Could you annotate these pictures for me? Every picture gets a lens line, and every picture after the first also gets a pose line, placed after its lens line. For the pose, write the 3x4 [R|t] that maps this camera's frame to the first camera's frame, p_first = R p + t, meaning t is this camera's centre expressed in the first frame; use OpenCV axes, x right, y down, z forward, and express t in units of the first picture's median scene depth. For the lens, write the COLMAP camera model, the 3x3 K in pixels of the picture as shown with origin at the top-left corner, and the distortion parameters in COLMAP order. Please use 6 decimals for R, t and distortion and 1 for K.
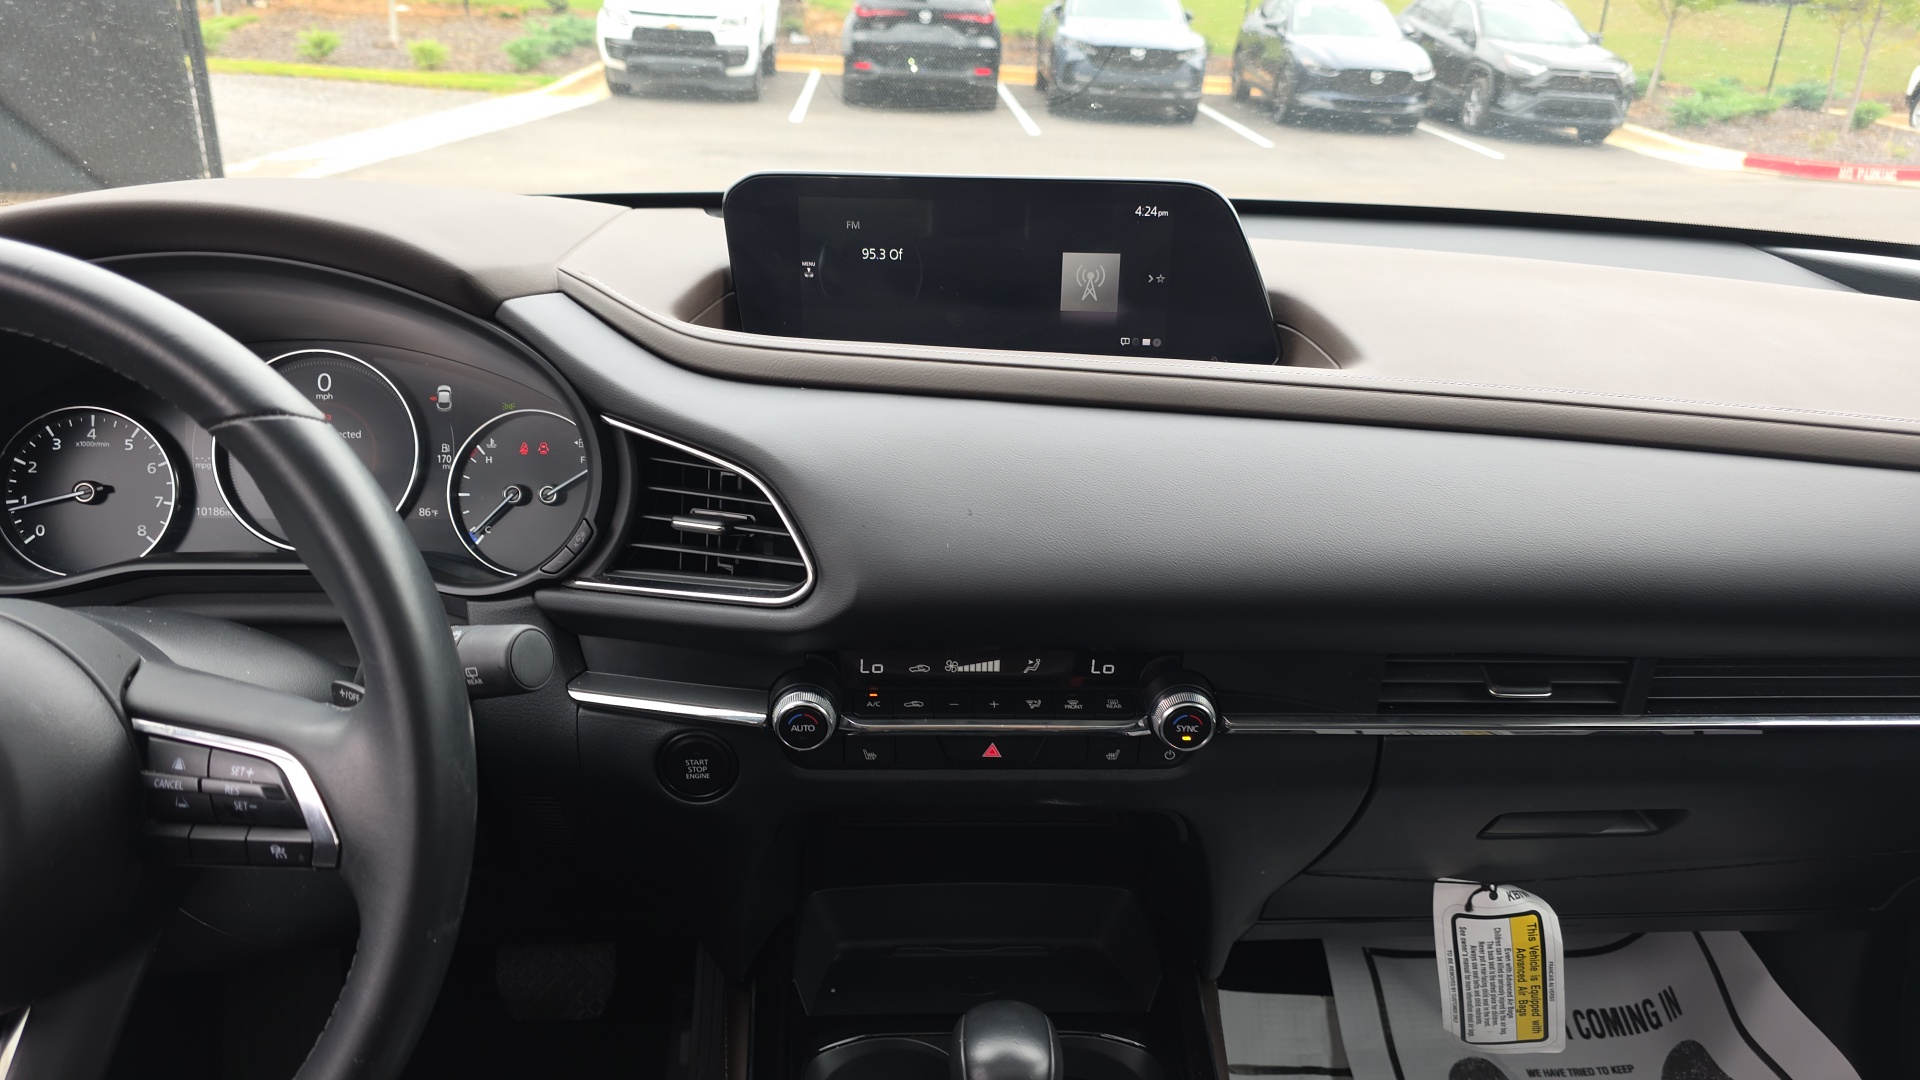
lens RADIAL K [[1311.9, 0, 949.2], [0, 1311.9, 551.0], [0, 0, 1]] dist [0.071133, -0.084044]
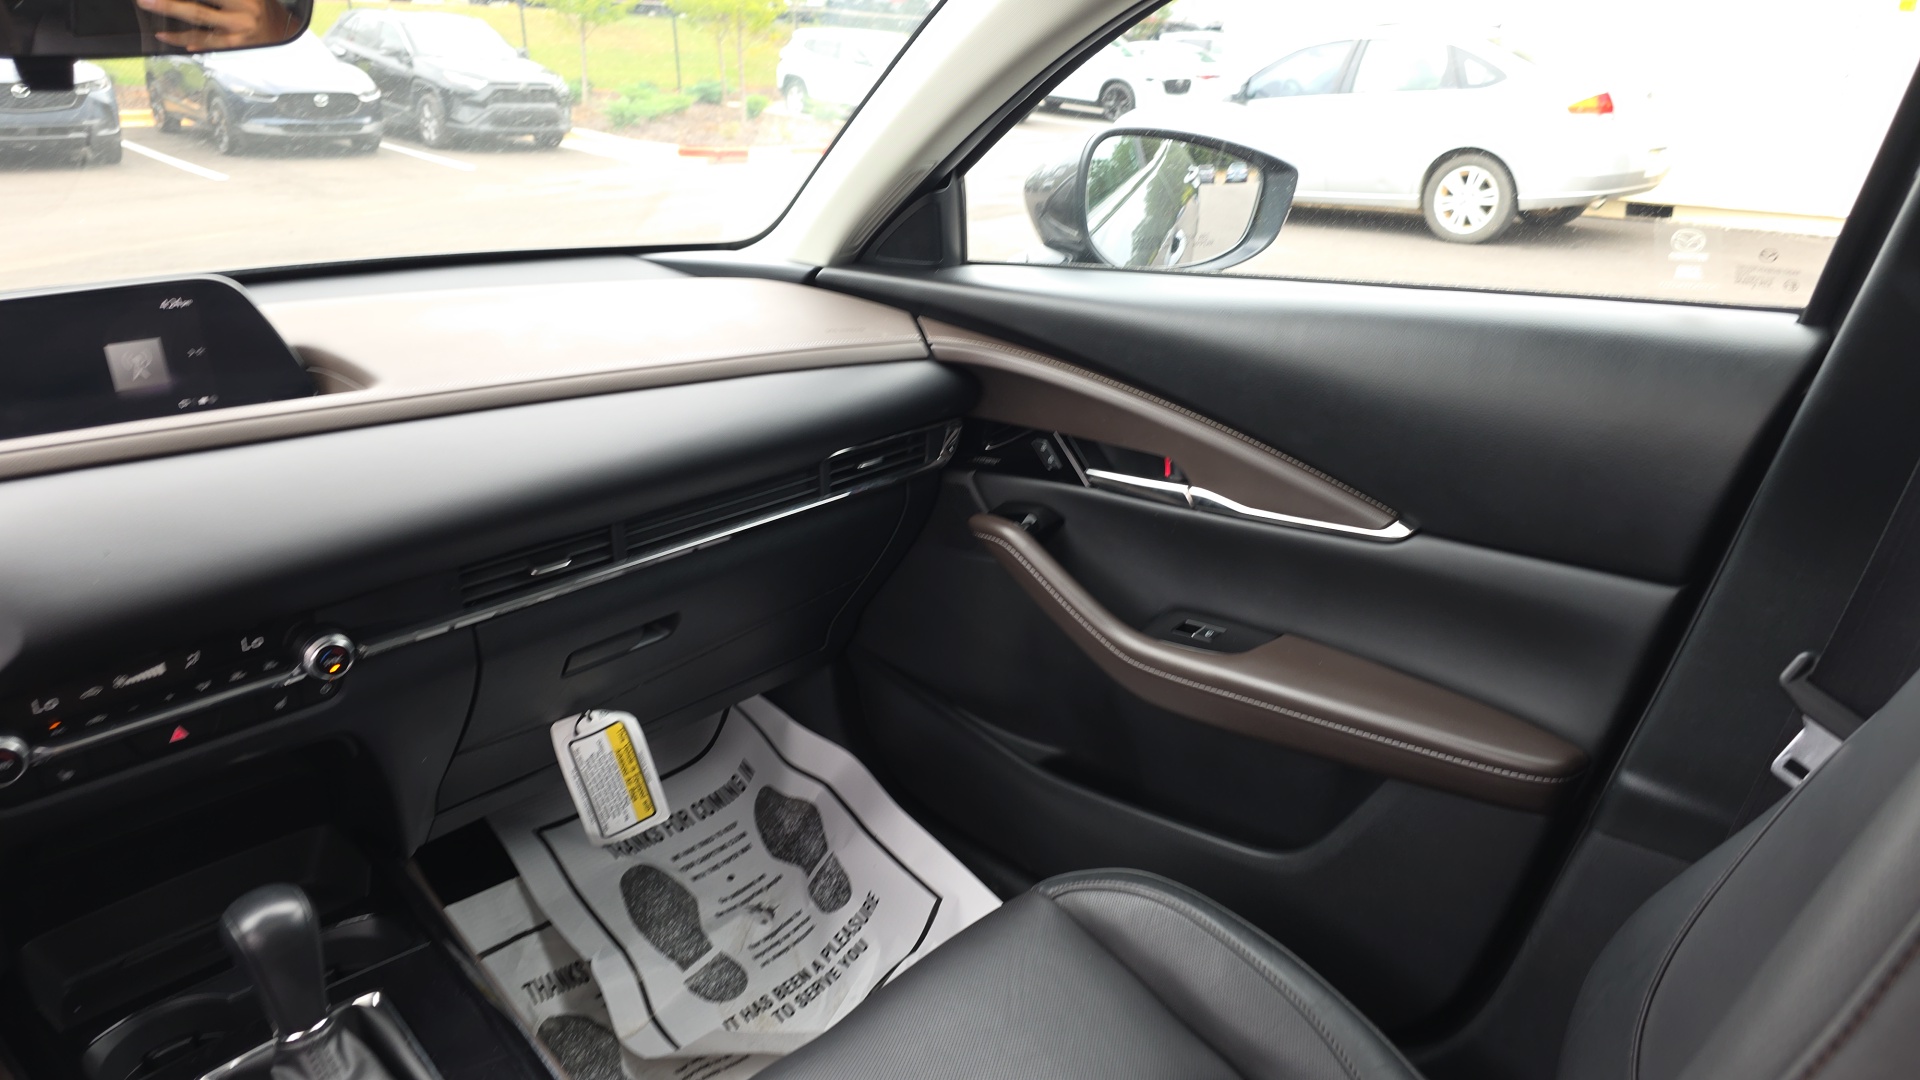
lens RADIAL K [[1302.3, 0, 989.6], [0, 1302.3, 493.9], [0, 0, 1]] dist [0.055498, -0.062549]
pose [[0.731903, -0.256957, 0.631102, -0.121534], [0.284090, 0.956909, 0.060146, 0.066990], [-0.619363, 0.135268, 0.773364, -0.447111]]
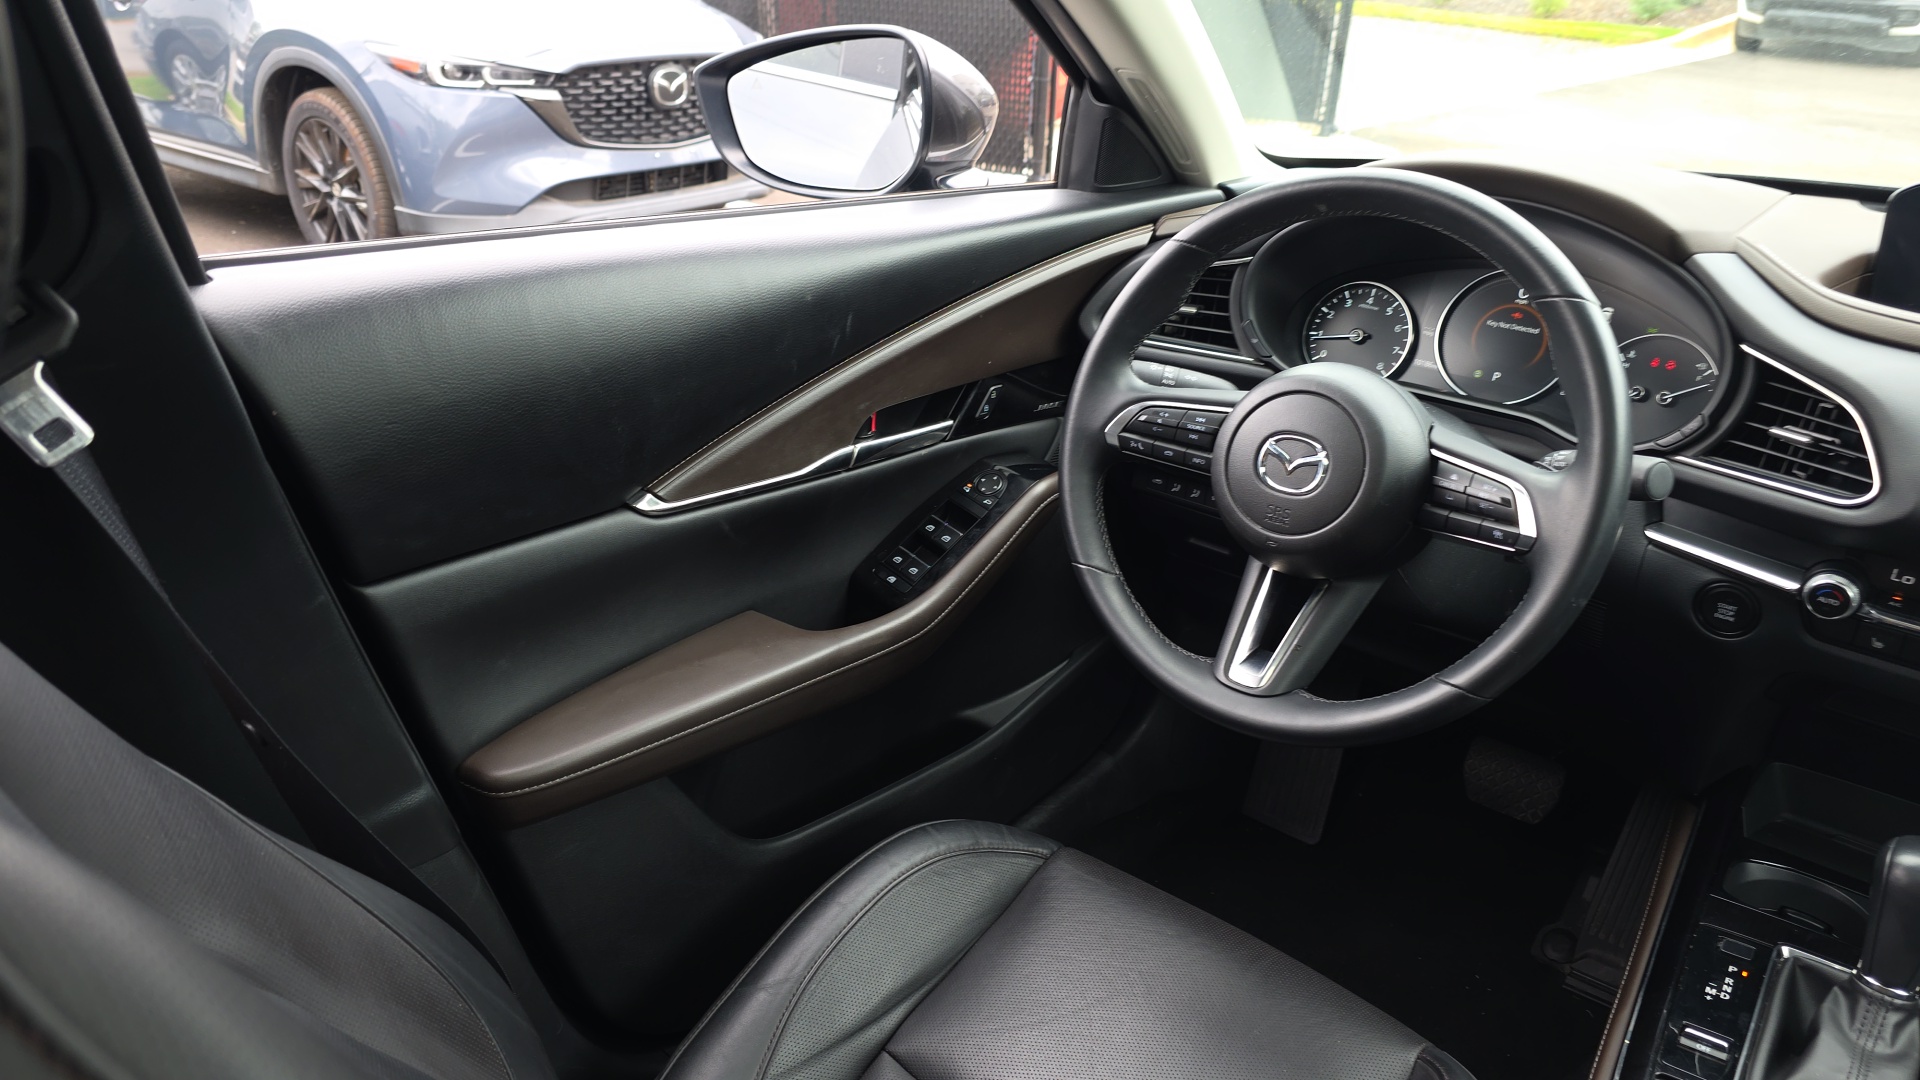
lens RADIAL K [[1300.2, 0, 958.9], [0, 1300.2, 545.6], [0, 0, 1]] dist [0.044015, -0.055012]
pose [[0.737328, 0.282908, -0.613441, 0.032410], [-0.259031, 0.957075, 0.130042, 0.114383], [0.623899, 0.063016, 0.778960, -0.494468]]
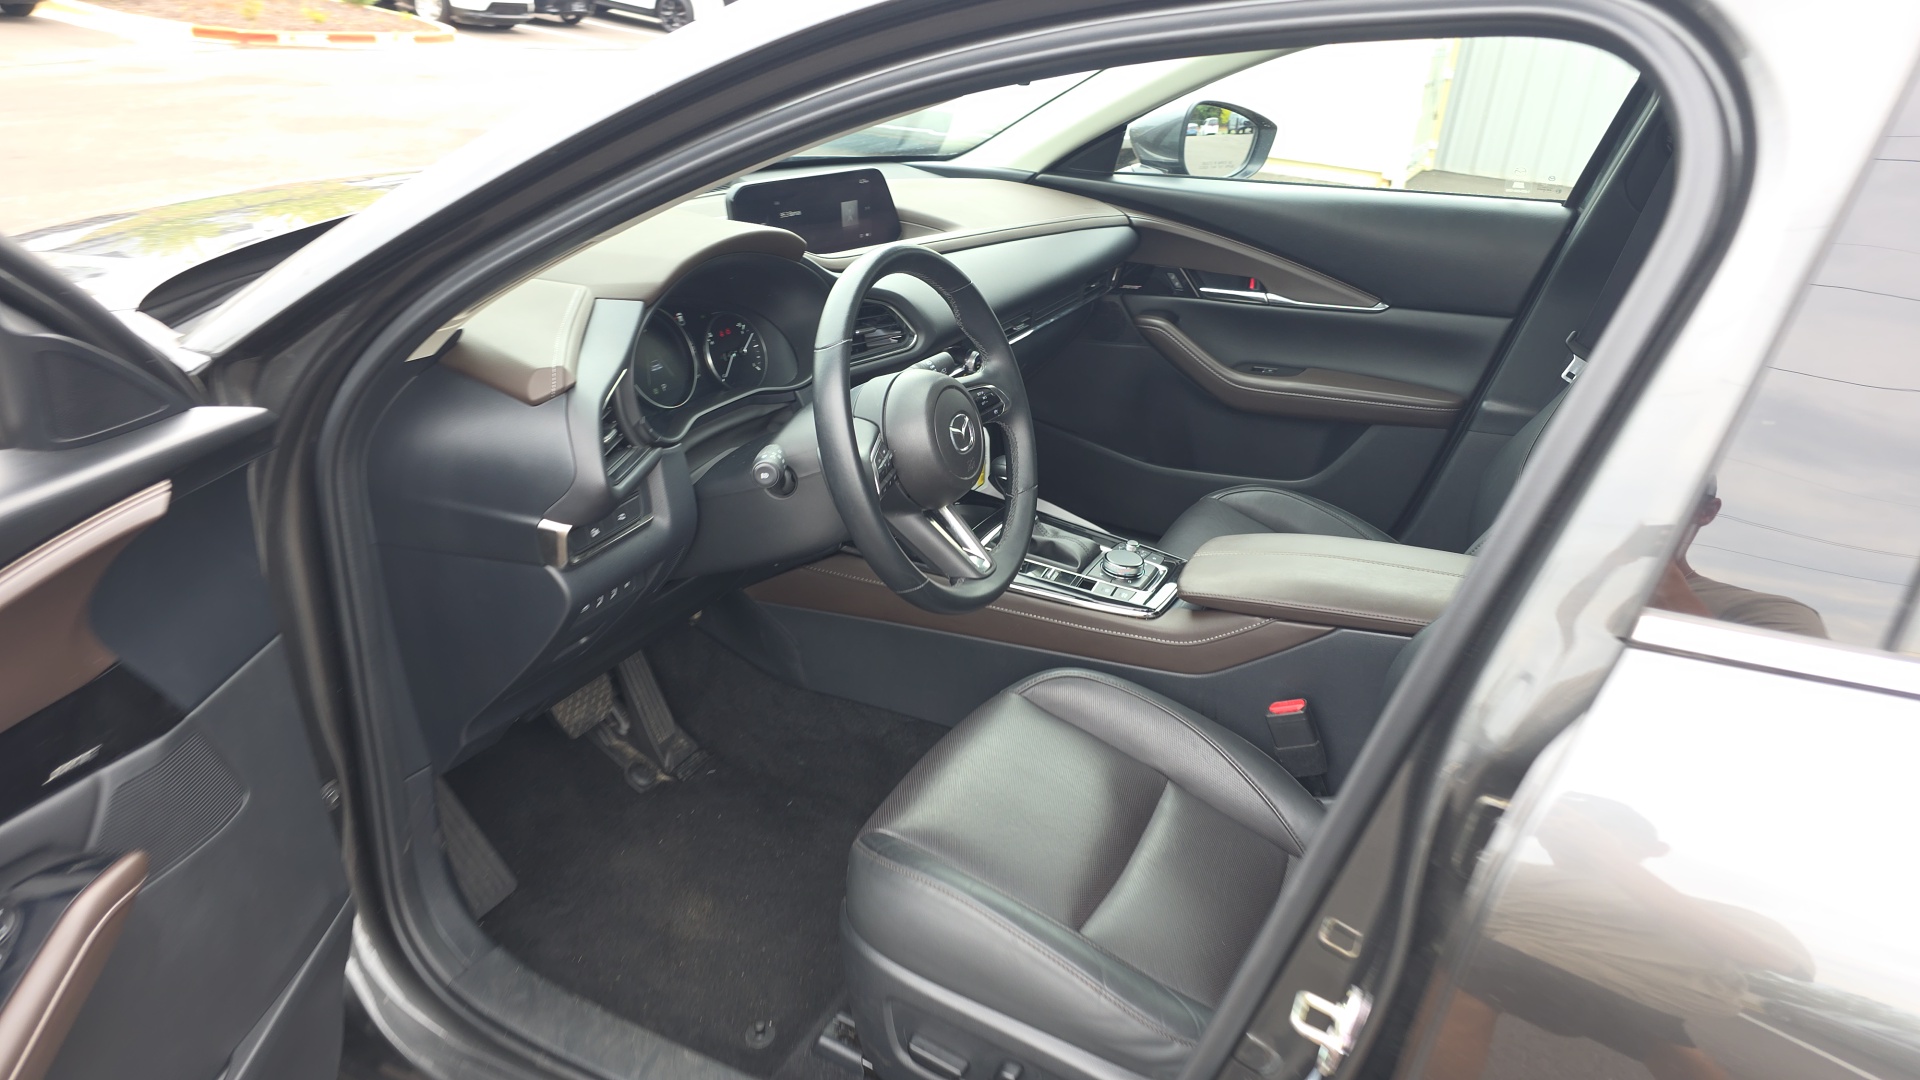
lens RADIAL K [[1303.2, 0, 992.8], [0, 1303.2, 537.3], [0, 0, 1]] dist [0.065033, -0.056600]
pose [[0.471203, -0.349622, 0.809773, -1.900392], [0.277375, 0.930243, 0.240232, -0.156266], [-0.837276, 0.111413, 0.535310, -0.434665]]
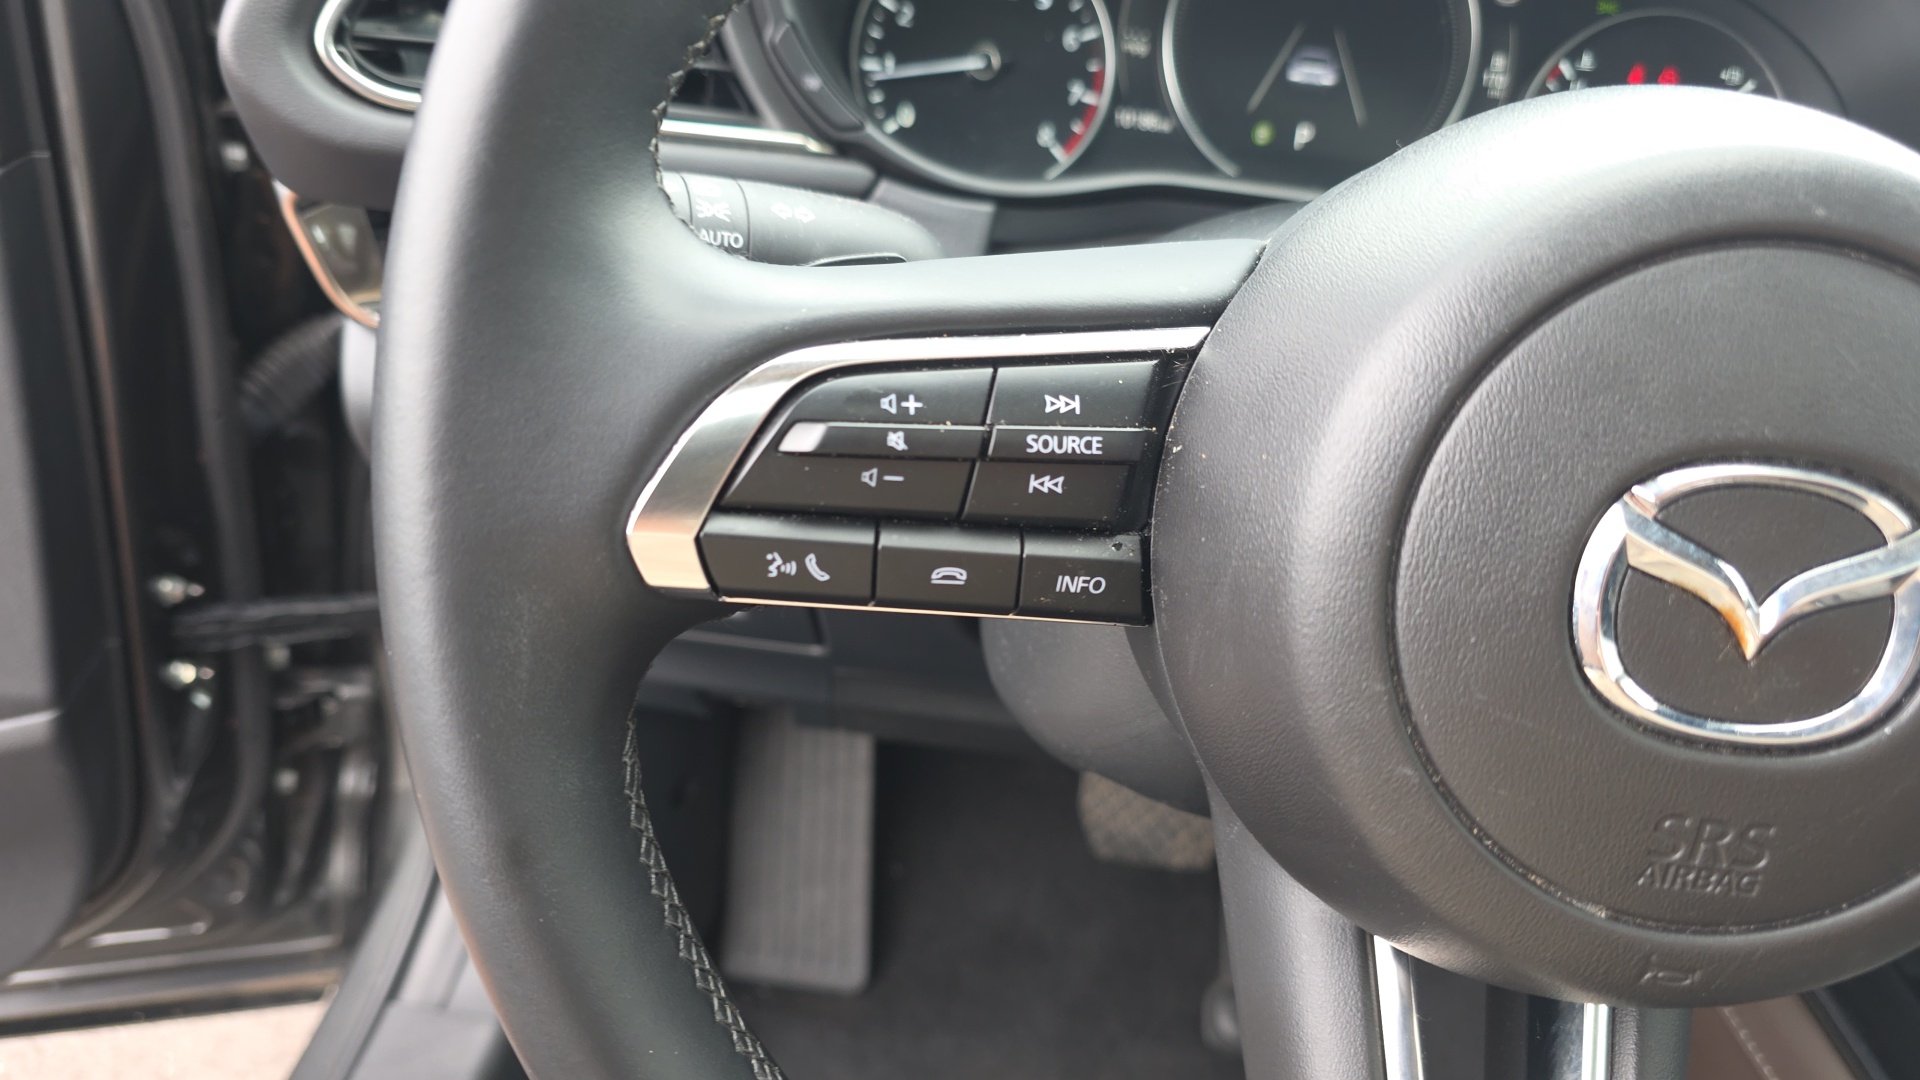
lens RADIAL K [[1354.7, 0, 974.3], [0, 1354.7, 547.3], [0, 0, 1]] dist [0.019662, -0.038694]
pose [[0.990332, 0.132223, -0.041945, -0.581189], [-0.125059, 0.981869, 0.142454, 0.092632], [0.060020, -0.135831, 0.988912, 0.301935]]
